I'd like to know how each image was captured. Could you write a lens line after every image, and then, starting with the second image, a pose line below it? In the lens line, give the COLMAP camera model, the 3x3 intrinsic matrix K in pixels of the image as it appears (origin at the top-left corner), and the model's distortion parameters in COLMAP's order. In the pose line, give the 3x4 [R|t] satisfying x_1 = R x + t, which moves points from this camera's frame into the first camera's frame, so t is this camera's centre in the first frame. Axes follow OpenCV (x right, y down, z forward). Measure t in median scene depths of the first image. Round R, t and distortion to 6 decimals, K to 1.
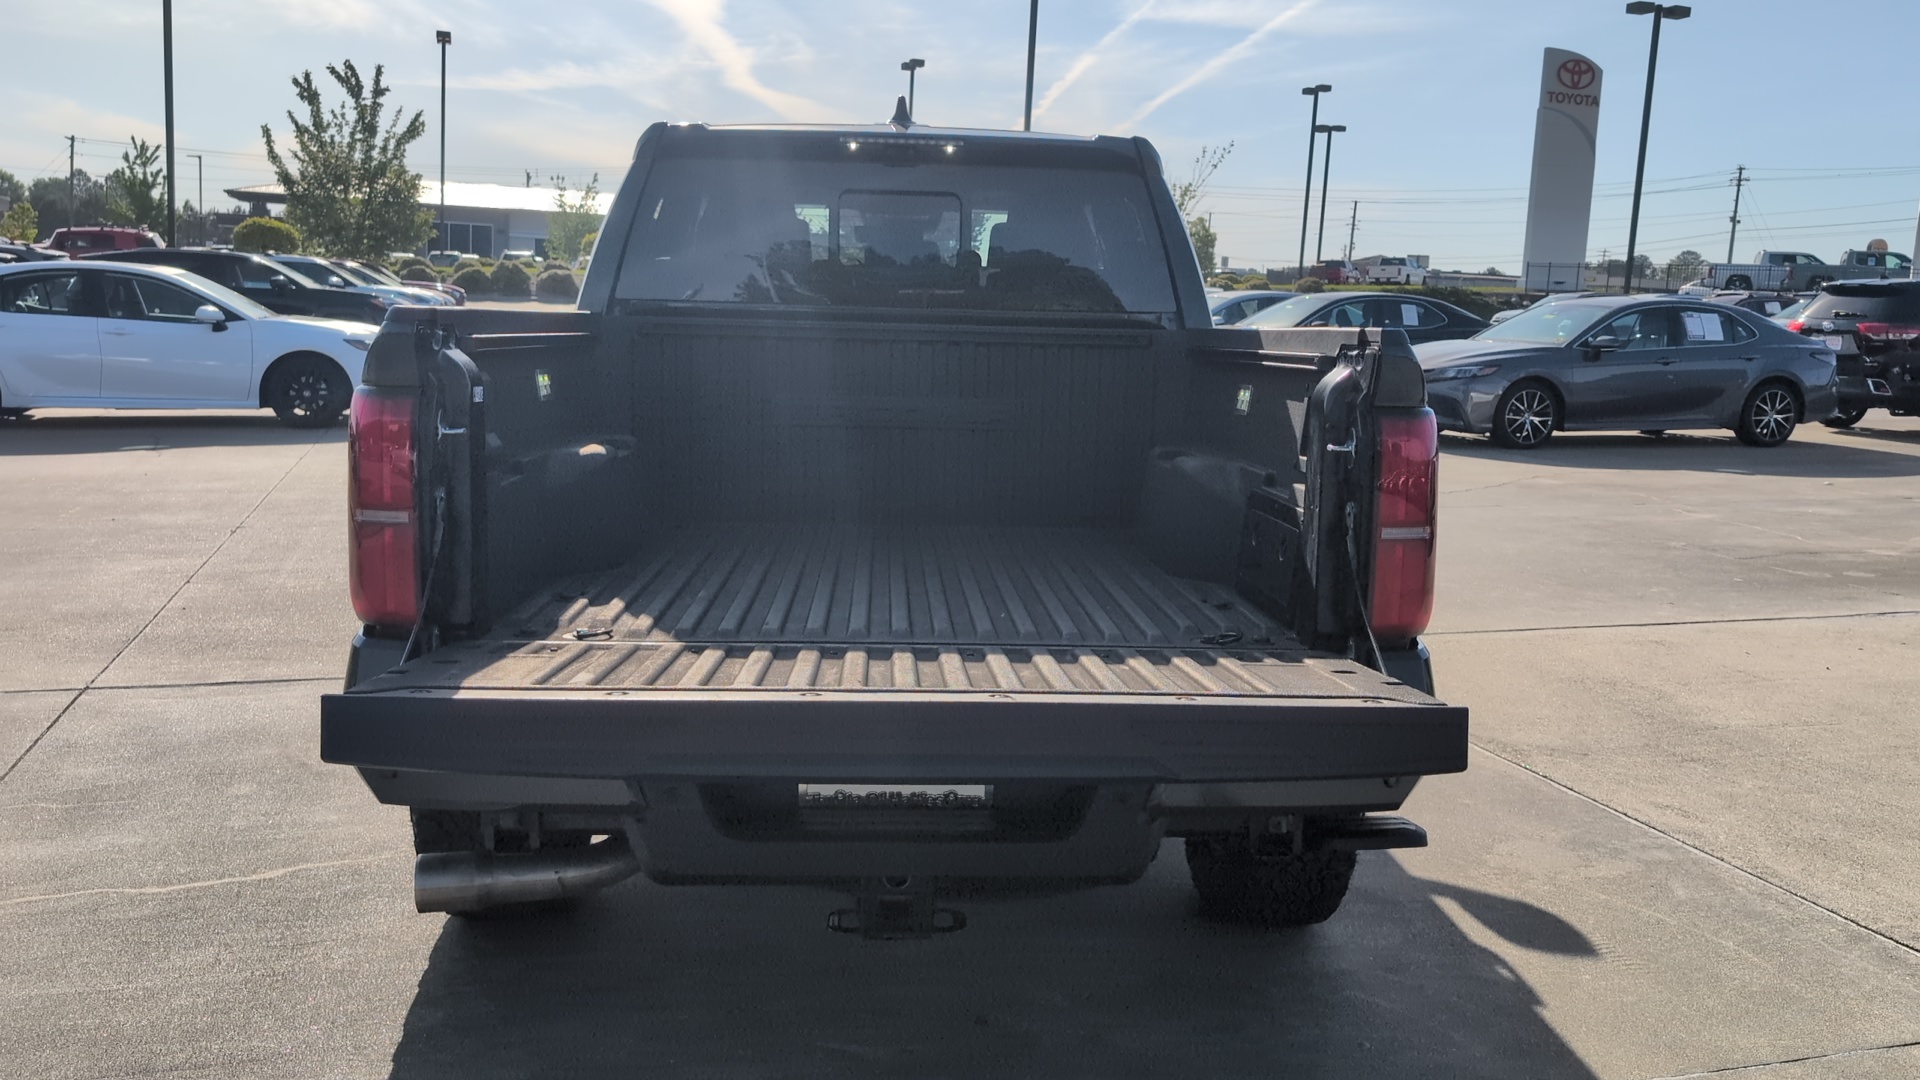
lens RADIAL K [[1616.7, 0, 957.5], [0, 1616.7, 532.8], [0, 0, 1]] dist [0.009694, -0.004885]
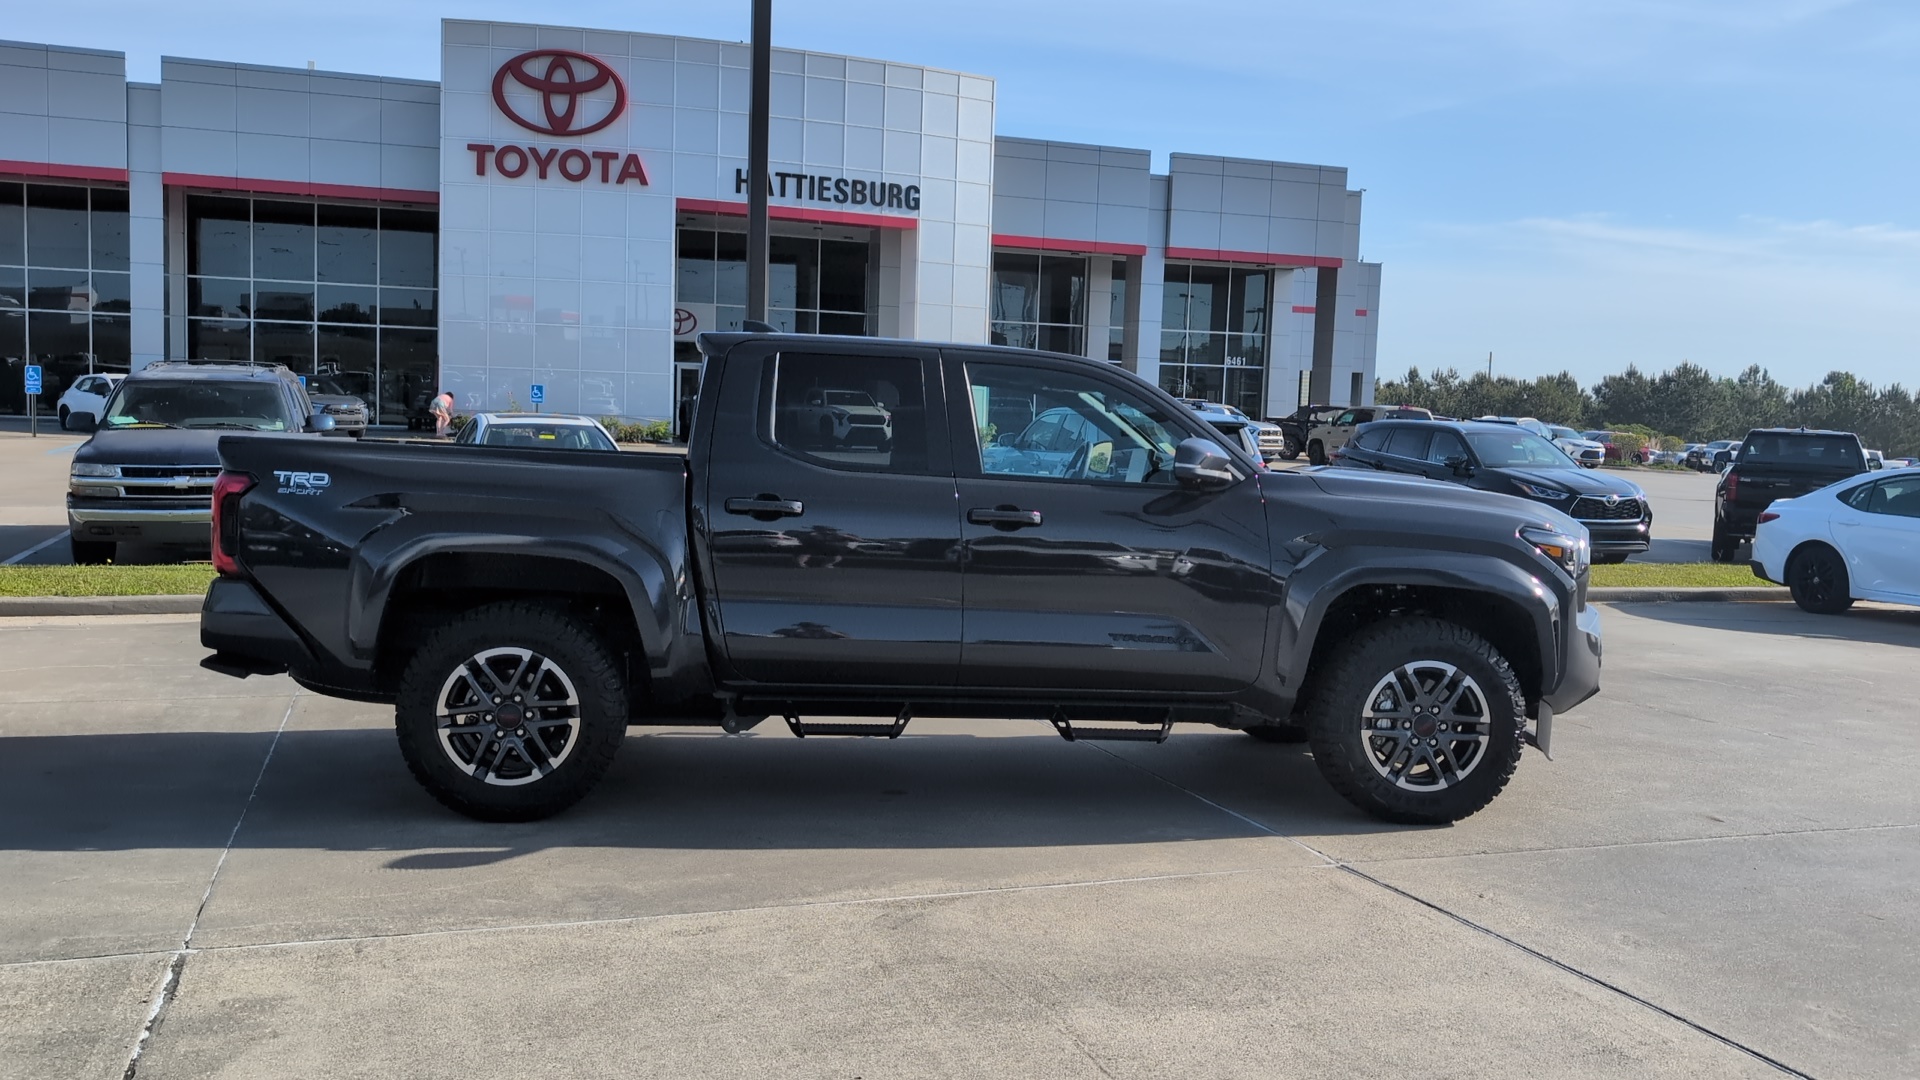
lens RADIAL K [[1616.7, 0, 963.5], [0, 1616.7, 545.6], [0, 0, 1]] dist [0.009694, -0.004885]
pose [[0.042889, 0.033181, -0.998529, 0.176538], [-0.172076, 0.984758, 0.025332, -0.014278], [0.984150, 0.170736, 0.047945, 0.131540]]
